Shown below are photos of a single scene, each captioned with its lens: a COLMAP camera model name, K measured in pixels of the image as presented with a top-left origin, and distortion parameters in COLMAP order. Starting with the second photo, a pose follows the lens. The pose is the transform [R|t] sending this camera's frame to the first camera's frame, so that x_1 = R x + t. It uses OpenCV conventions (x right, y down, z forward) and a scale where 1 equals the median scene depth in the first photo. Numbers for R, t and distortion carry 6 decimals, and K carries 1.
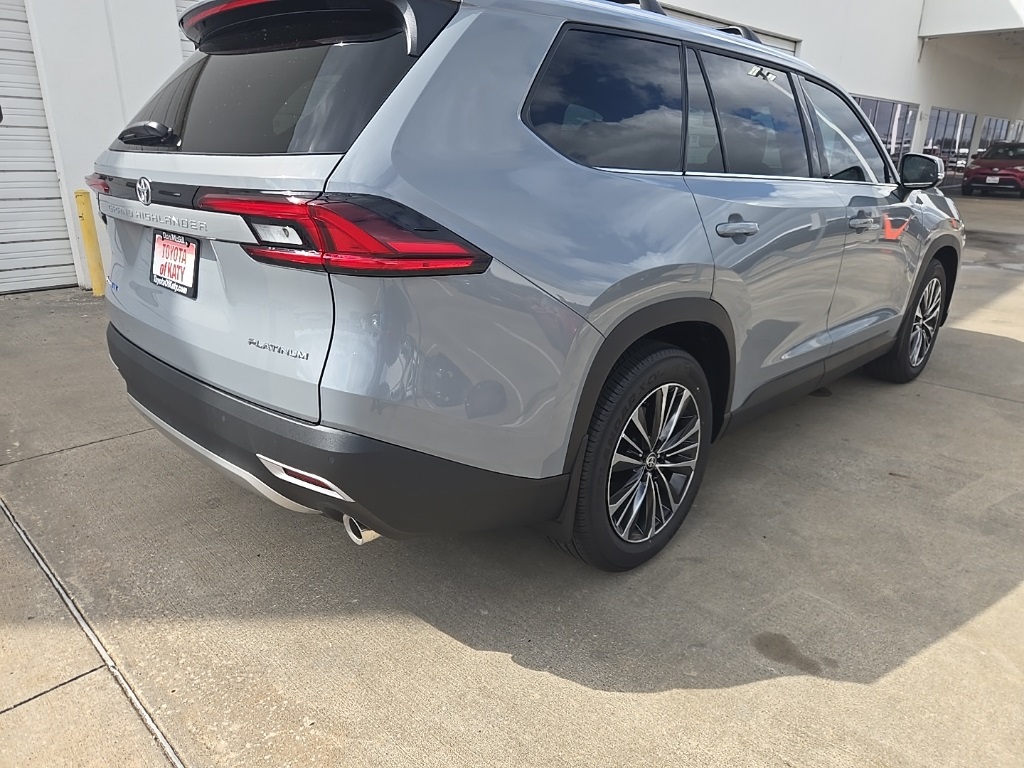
lens RADIAL K [[718.0, 0, 512.9], [0, 718.0, 387.3], [0, 0, 1]] dist [0.013652, -0.007386]
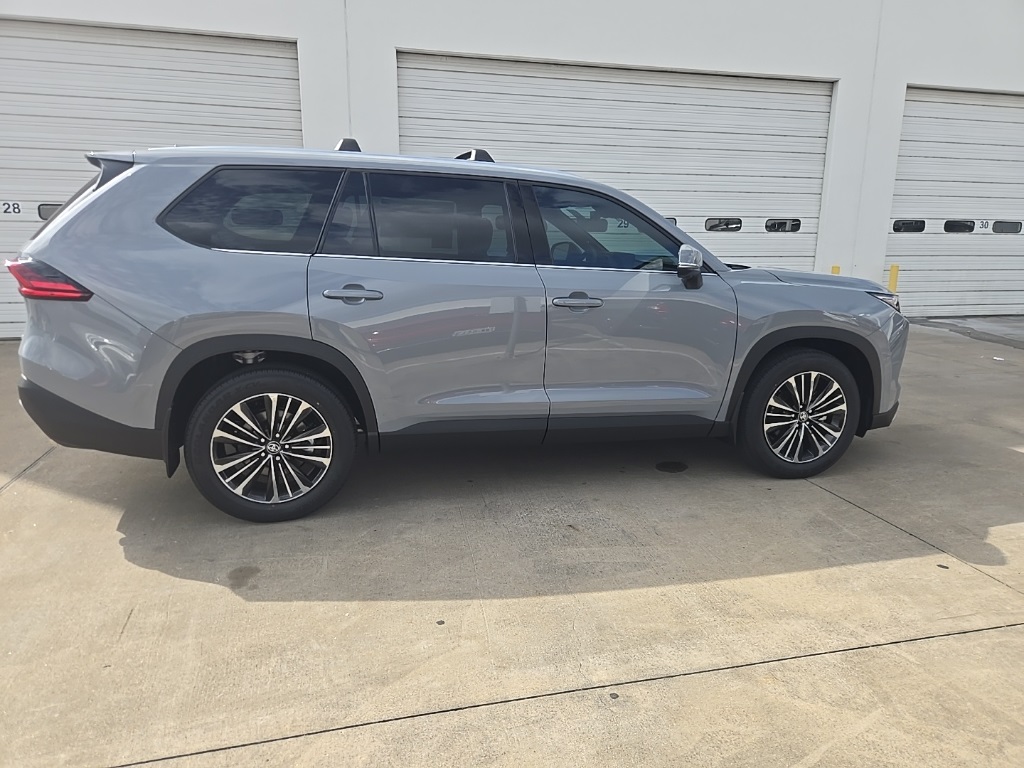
lens RADIAL K [[718.0, 0, 516.3], [0, 718.0, 385.4], [0, 0, 1]] dist [0.013652, -0.007386]
pose [[0.857504, 0.105532, -0.503538, 1.425106], [-0.166428, 0.983011, -0.077398, 0.011170], [0.486815, 0.150172, 0.860499, -0.028765]]
